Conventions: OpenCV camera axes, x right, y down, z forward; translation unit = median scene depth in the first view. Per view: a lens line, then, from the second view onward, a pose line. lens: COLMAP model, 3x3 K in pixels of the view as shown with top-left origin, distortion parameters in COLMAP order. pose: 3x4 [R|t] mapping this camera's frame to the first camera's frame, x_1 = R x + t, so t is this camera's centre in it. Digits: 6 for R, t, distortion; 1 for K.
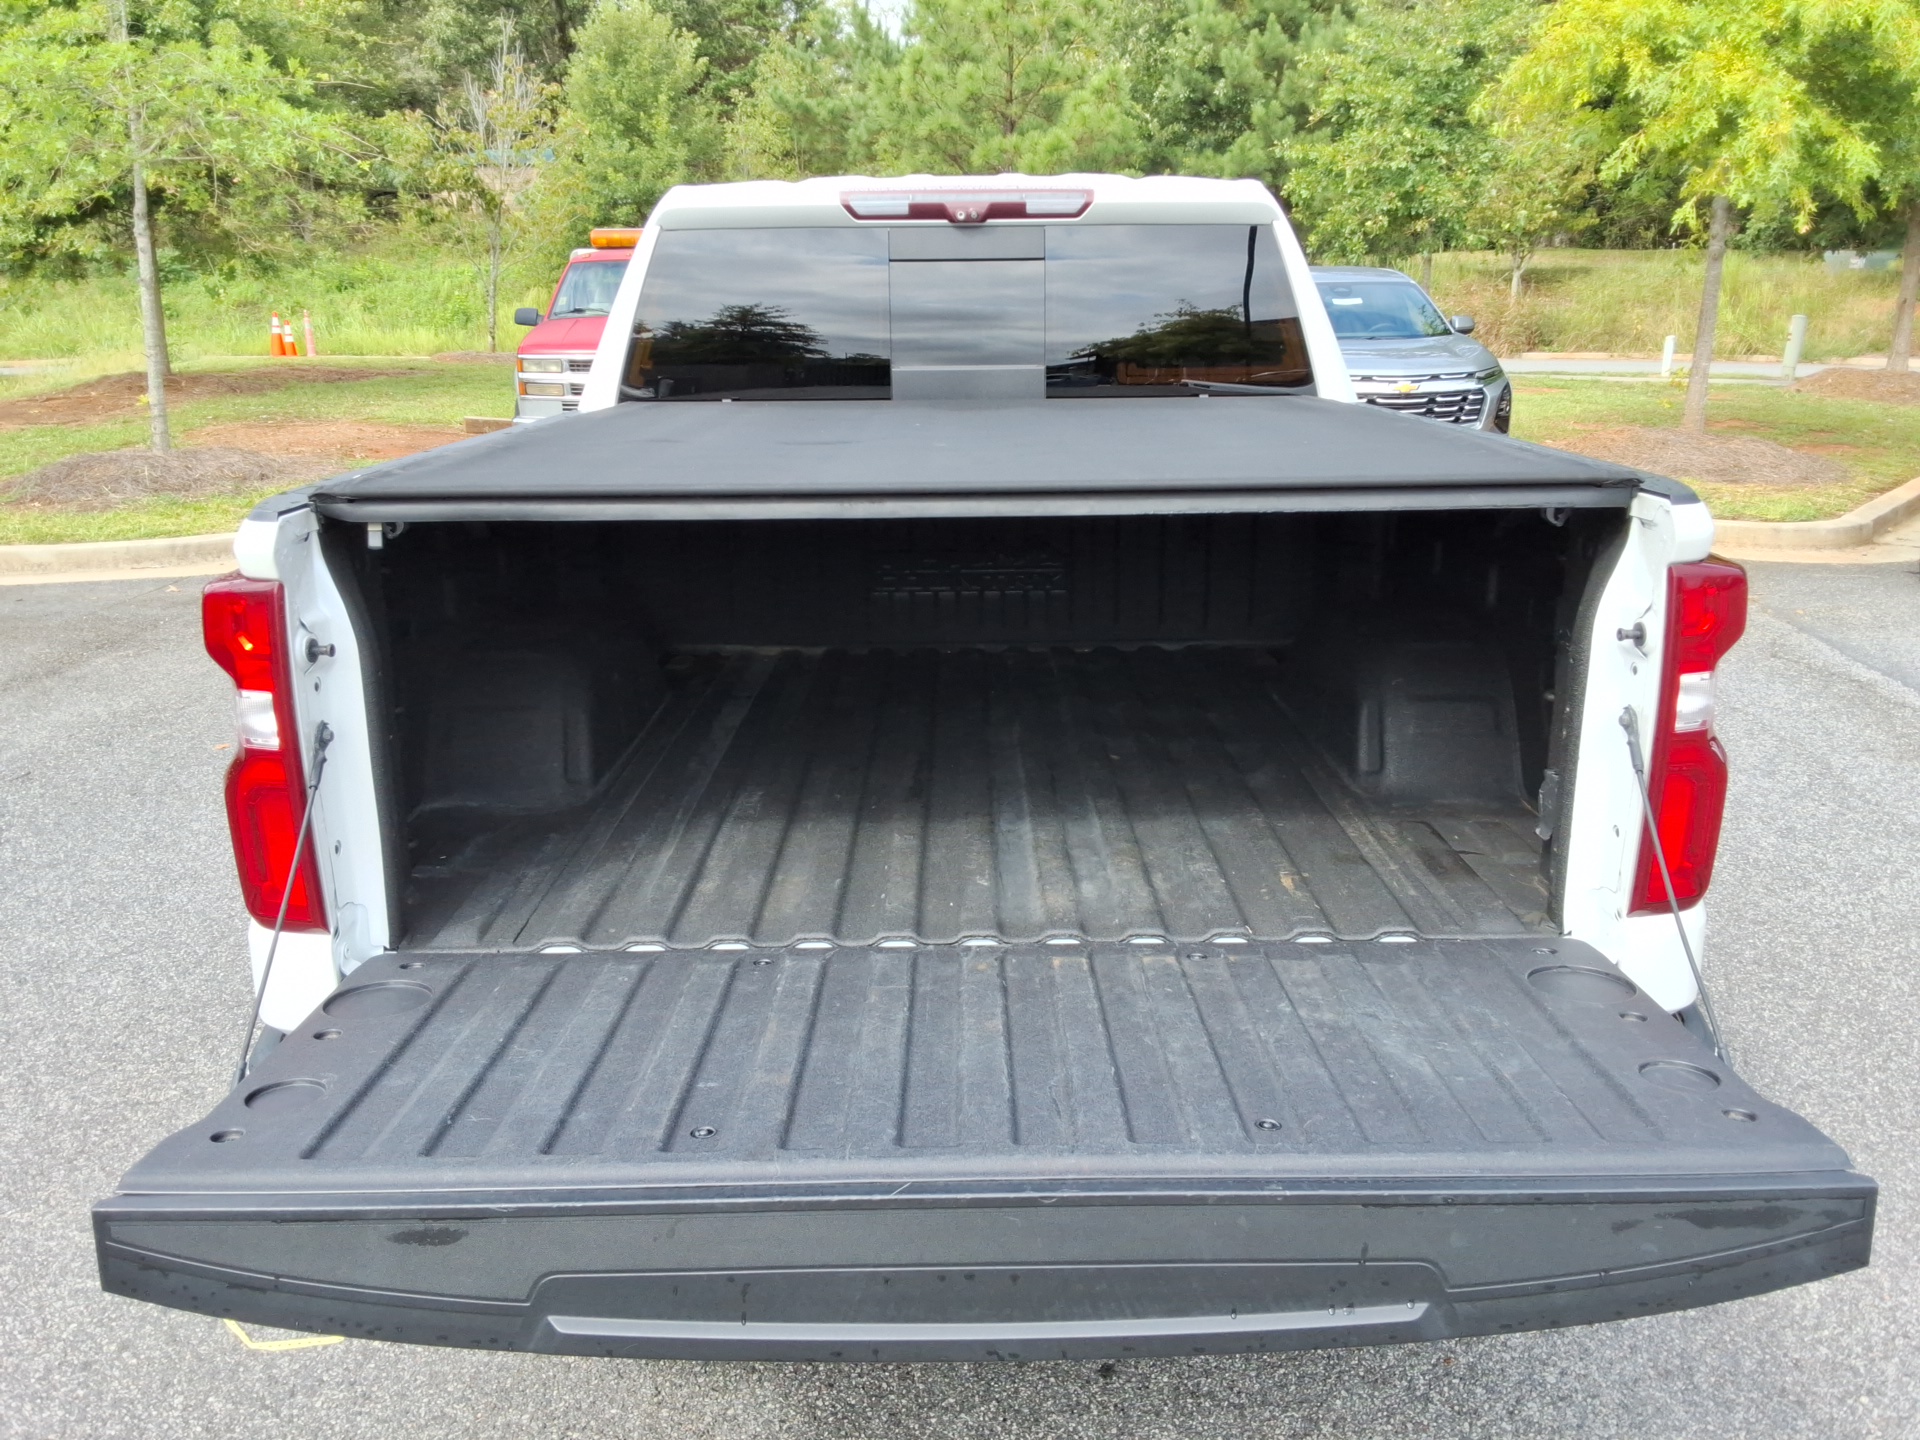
lens RADIAL K [[1548.4, 0, 974.6], [0, 1548.4, 696.3], [0, 0, 1]] dist [0.112314, -0.176532]
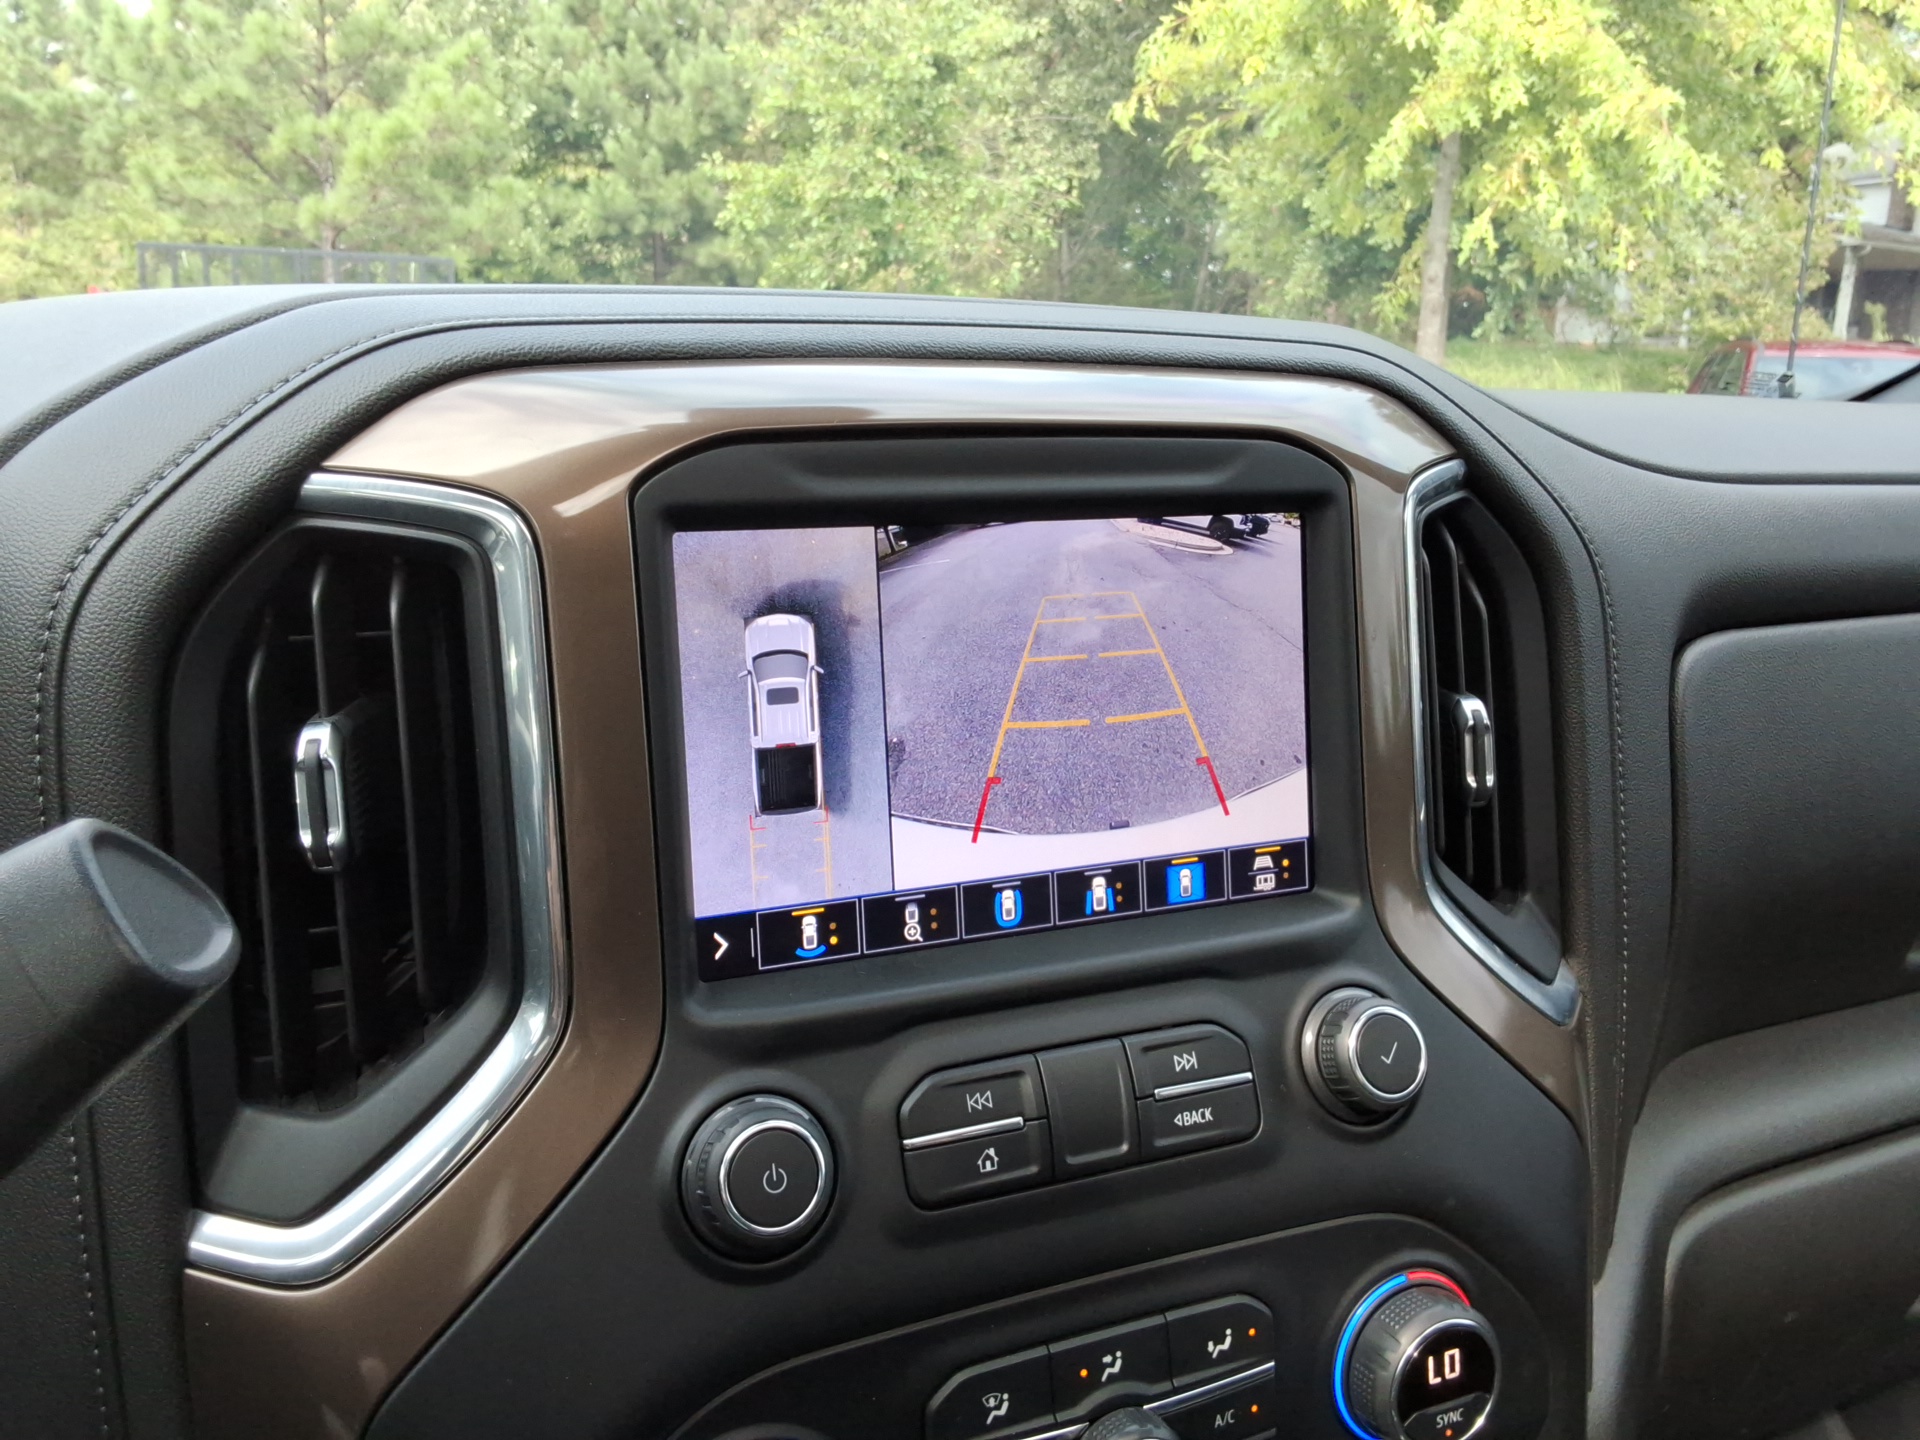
lens RADIAL K [[1548.4, 0, 977.5], [0, 1548.4, 710.8], [0, 0, 1]] dist [0.112314, -0.176532]
pose [[0.912739, -0.058505, 0.404332, -0.022719], [0.073086, 0.997111, -0.020707, -0.088702], [-0.401952, 0.048451, 0.914378, 0.412396]]
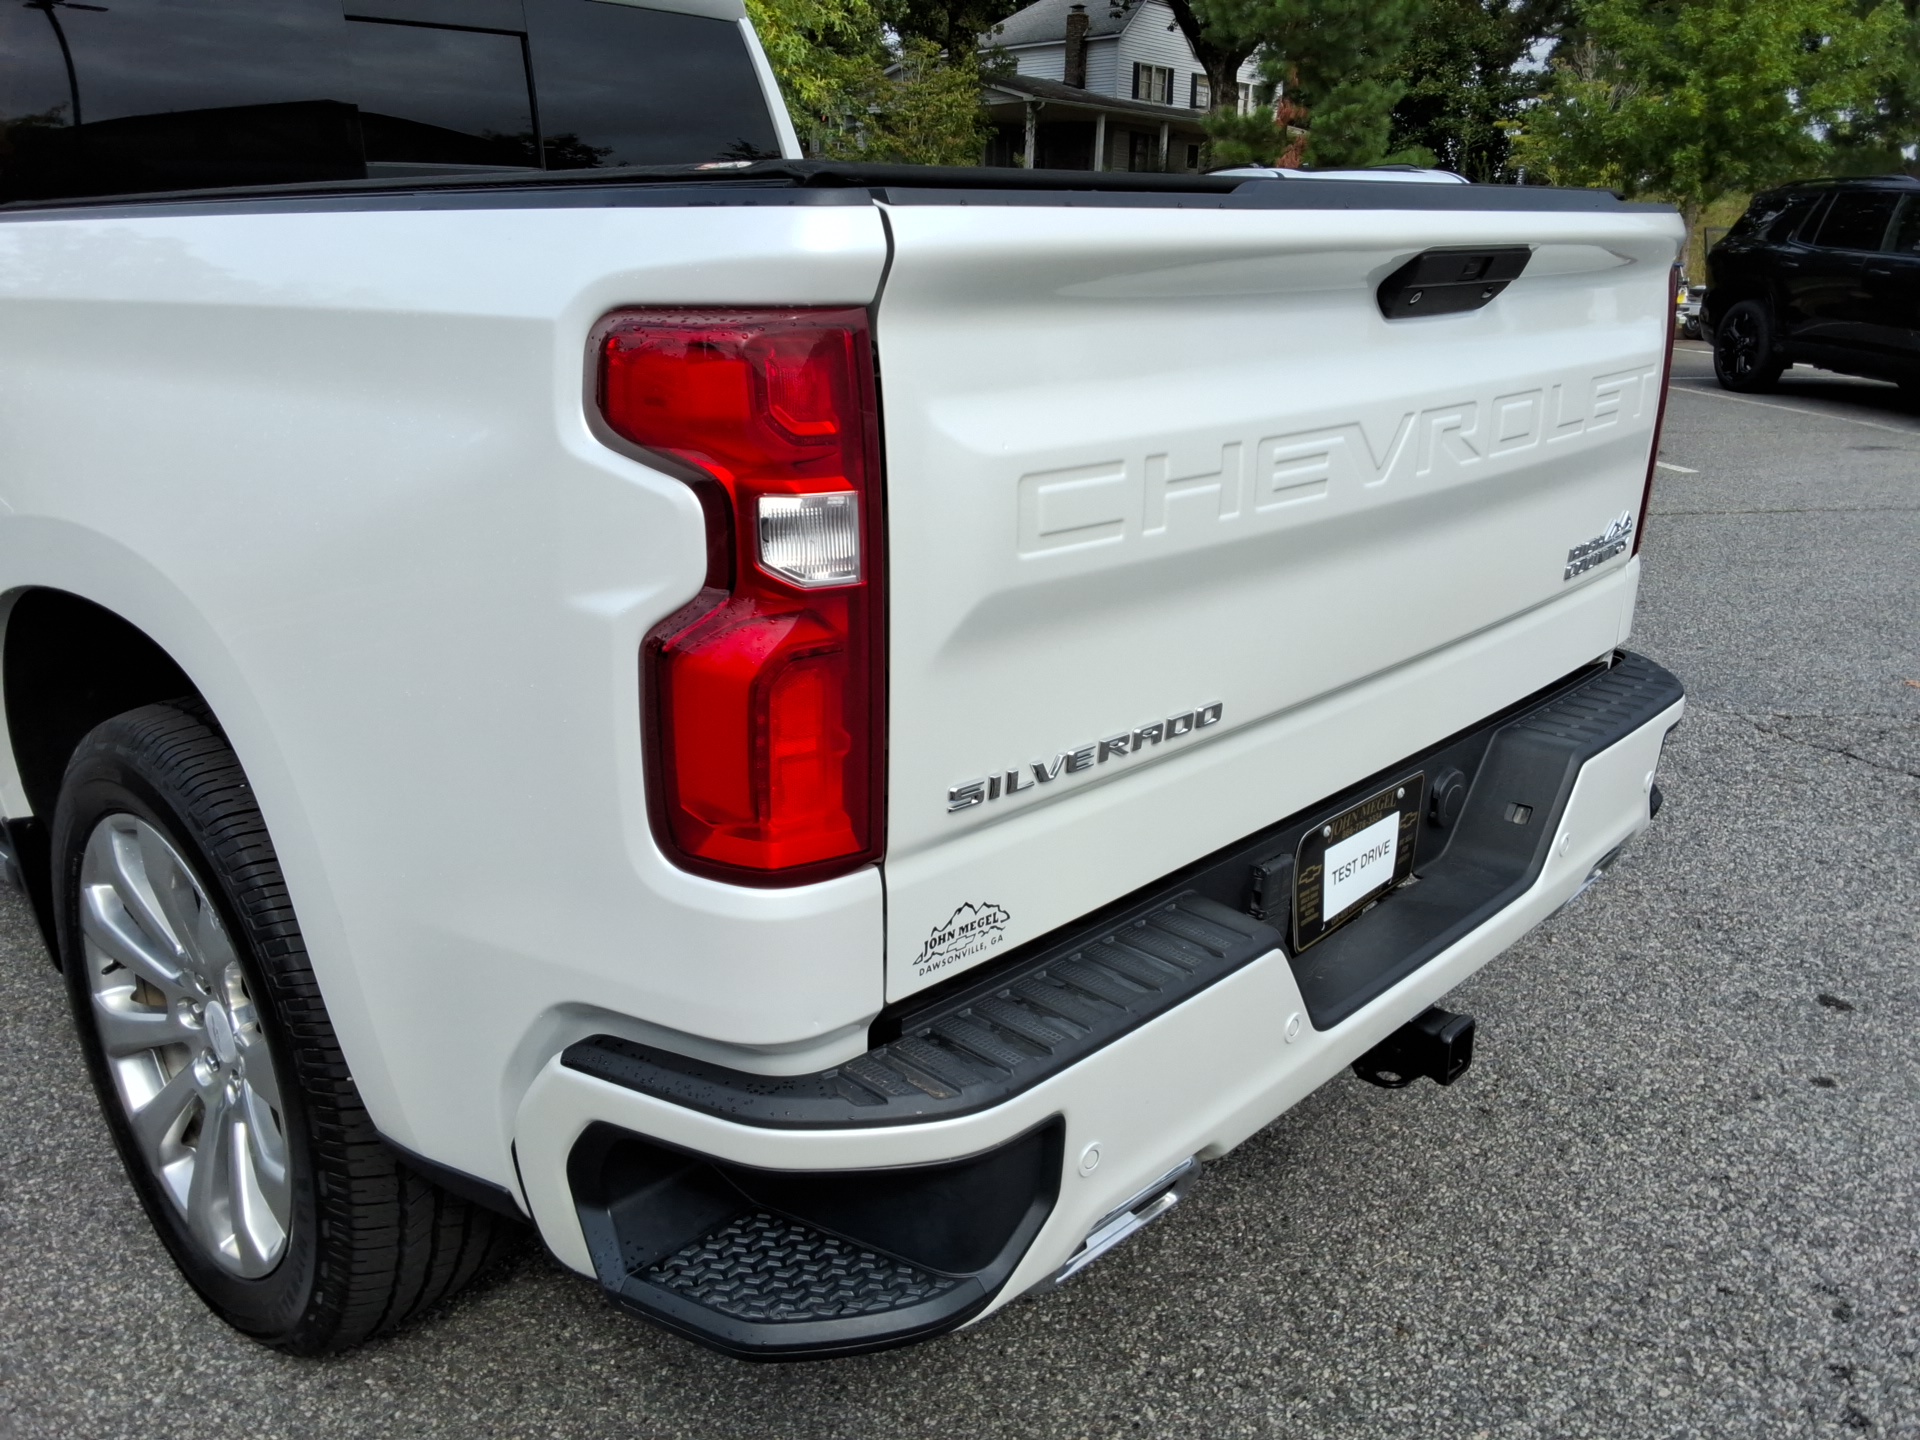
lens RADIAL K [[1548.4, 0, 965.6], [0, 1548.4, 708.5], [0, 0, 1]] dist [0.112314, -0.176532]
pose [[0.679170, -0.204905, 0.704799, -0.130995], [0.174311, 0.977798, 0.116301, 0.002500], [-0.712982, 0.043866, 0.699809, 0.080692]]
